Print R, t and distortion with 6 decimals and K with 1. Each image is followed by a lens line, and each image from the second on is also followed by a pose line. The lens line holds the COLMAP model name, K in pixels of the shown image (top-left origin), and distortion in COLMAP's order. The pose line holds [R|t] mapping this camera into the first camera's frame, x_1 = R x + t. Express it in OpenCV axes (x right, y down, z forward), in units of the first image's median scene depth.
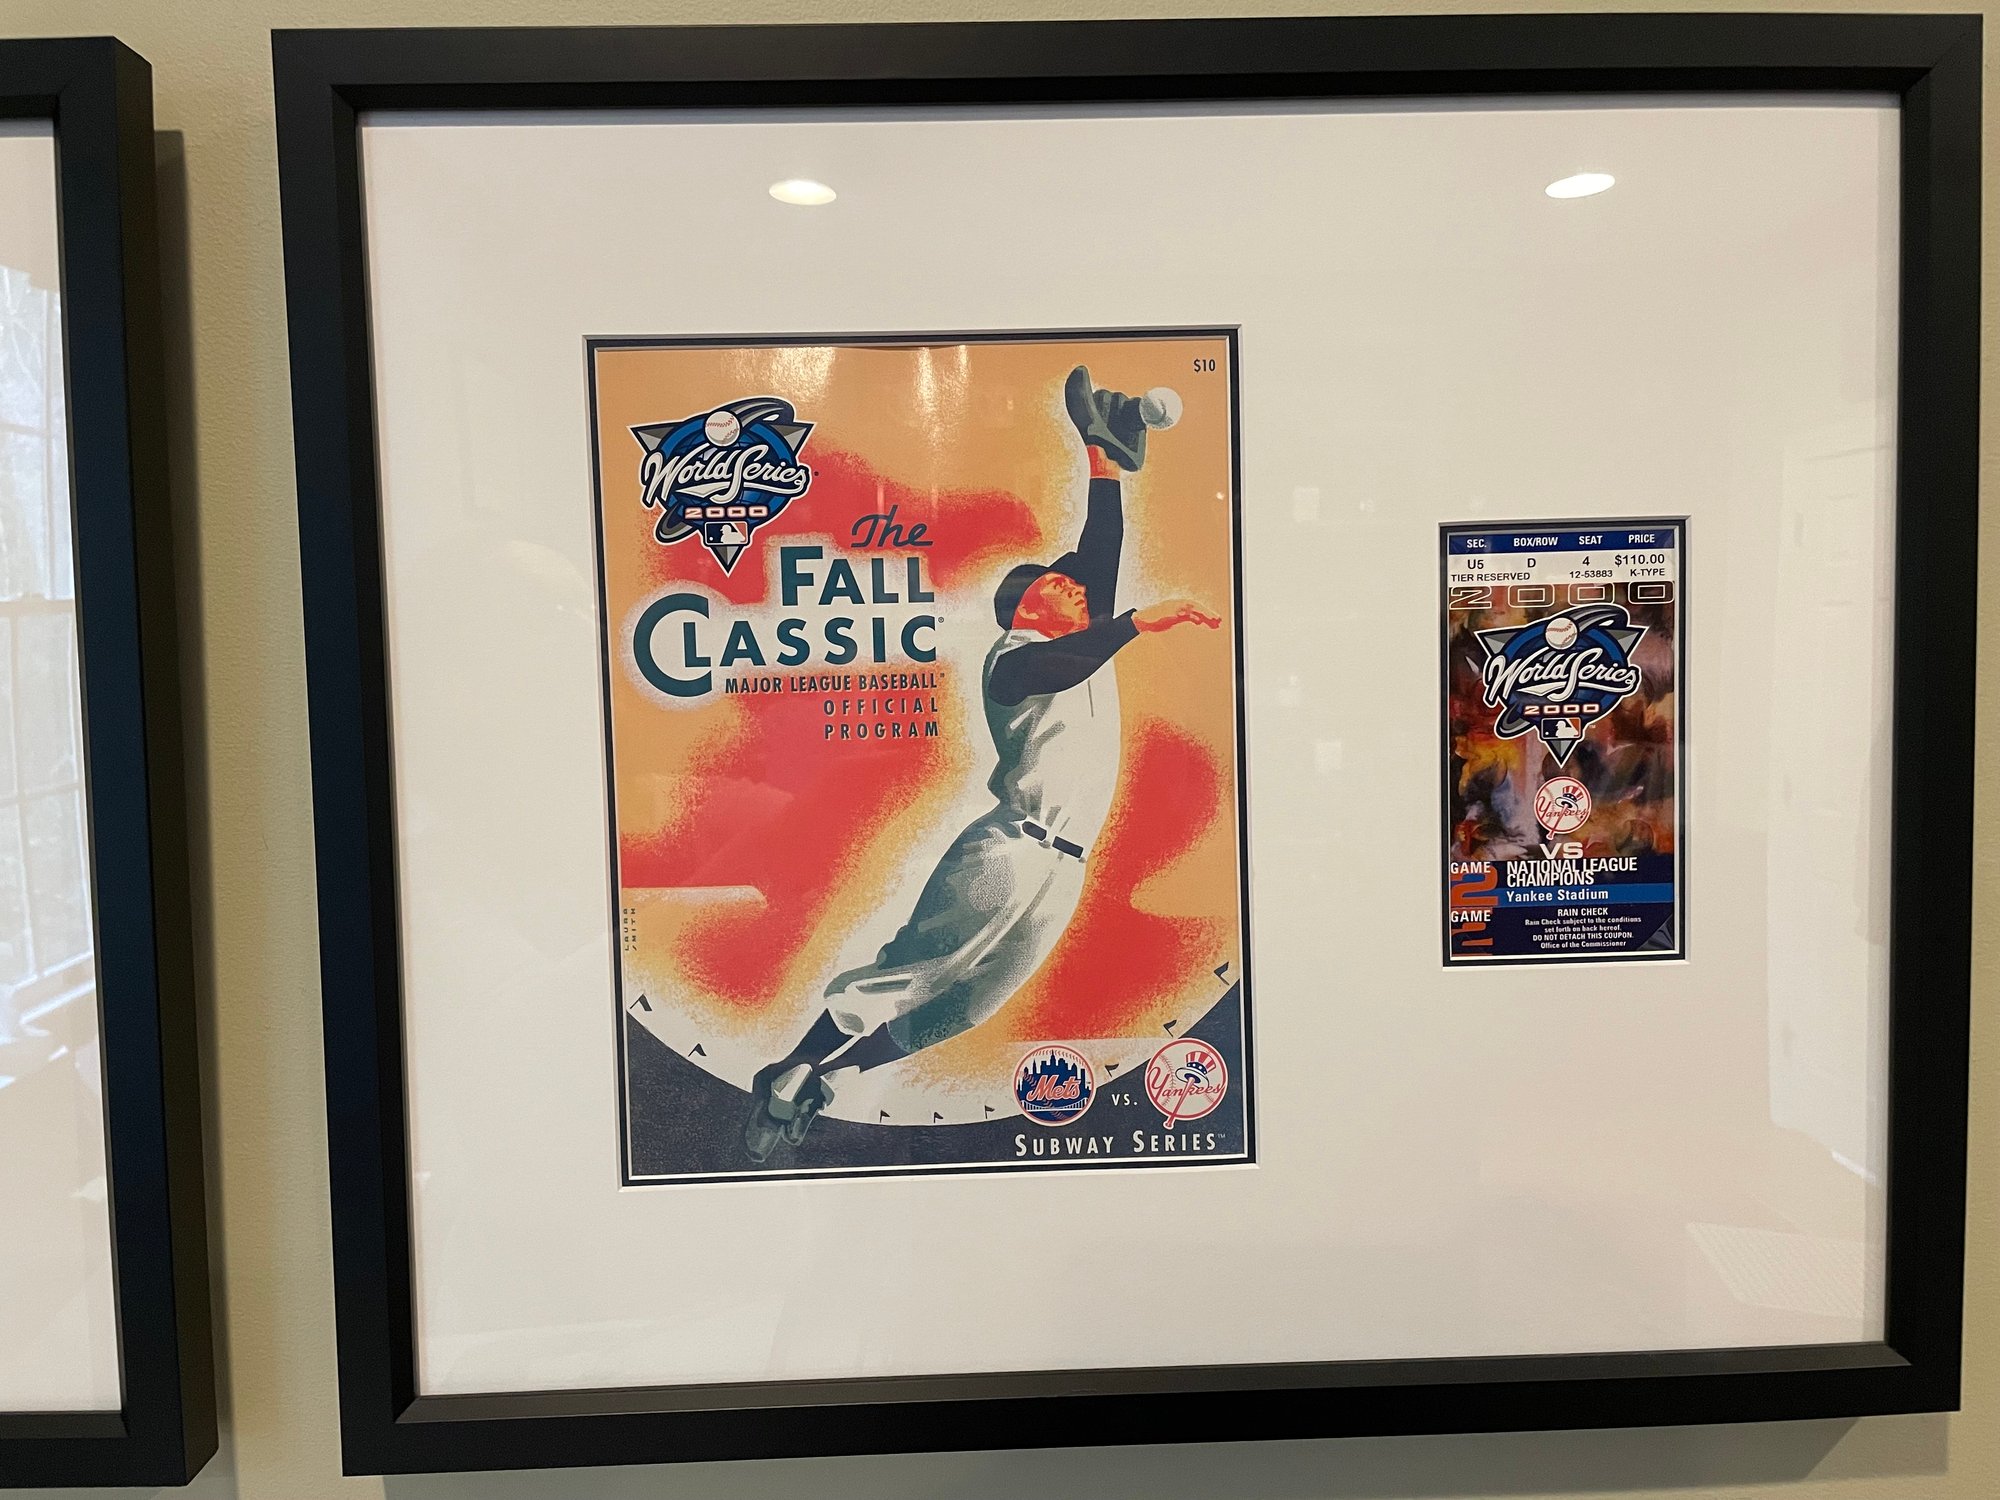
lens RADIAL K [[1519.6, 0, 1000.0], [0, 1519.6, 750.0], [0, 0, 1]] dist [0.062021, -0.004006]
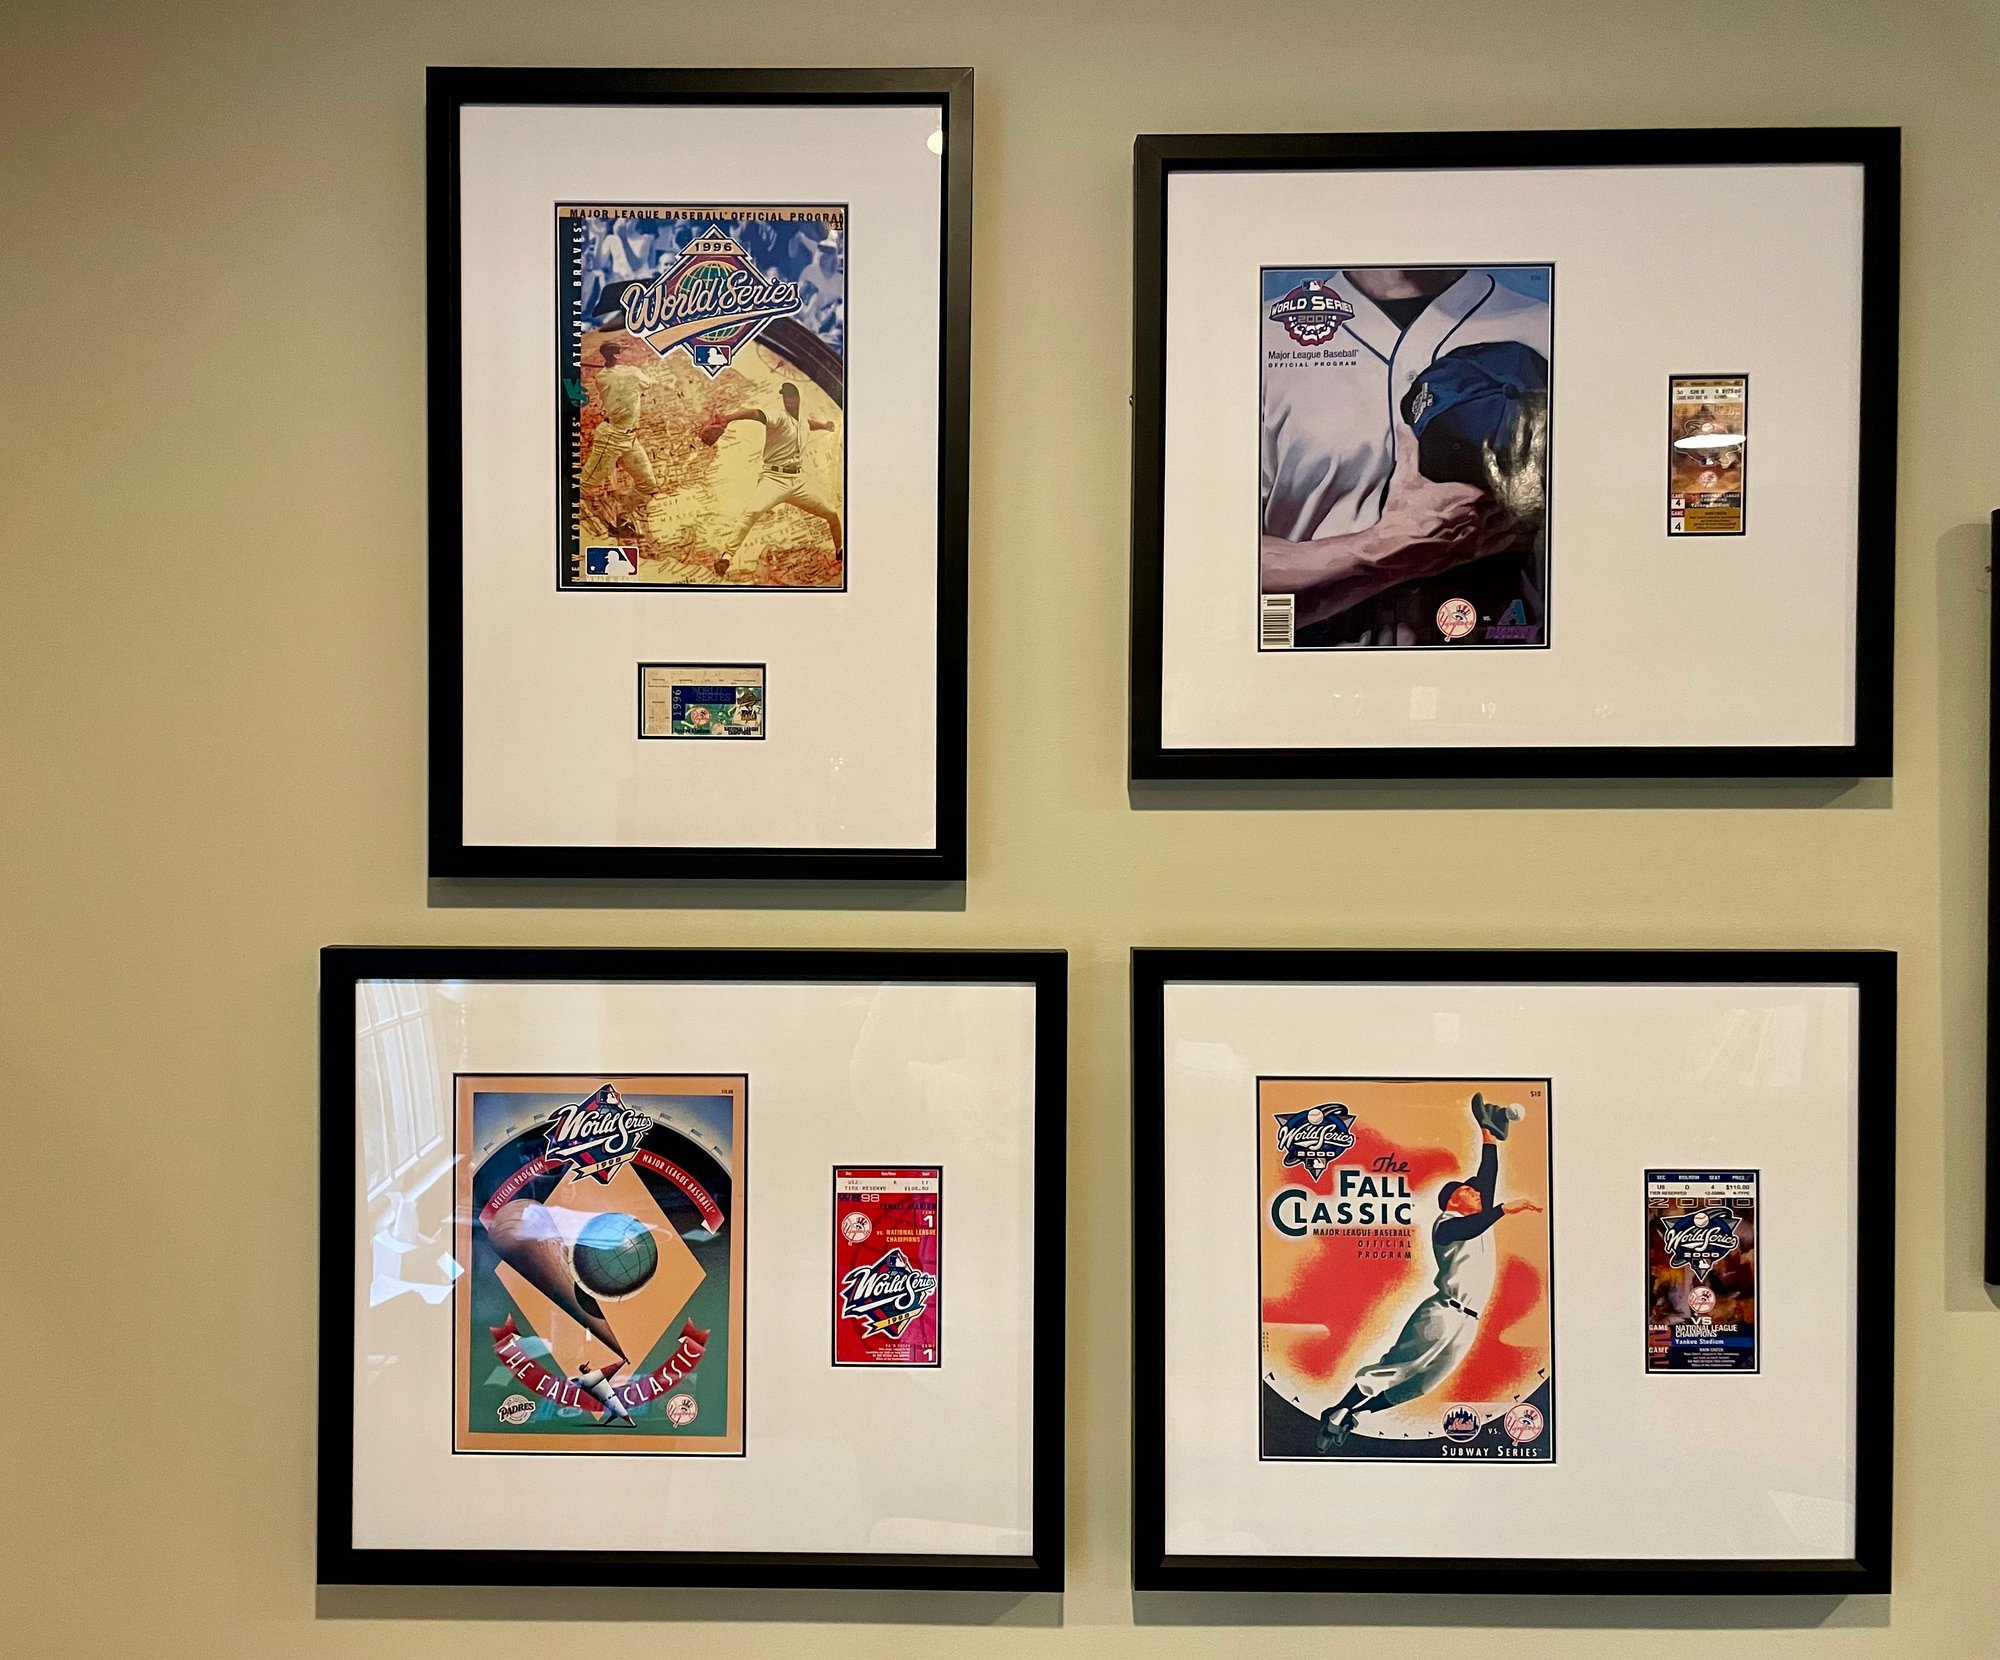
lens RADIAL K [[1626.5, 0, 1000.0], [0, 1626.5, 830.0], [0, 0, 1]] dist [0.038907, -0.005517]
pose [[0.998981, 0.022240, -0.039264, -0.547505], [-0.024038, 0.998655, -0.045934, -0.498264], [0.038189, 0.046831, 0.998173, -1.385166]]
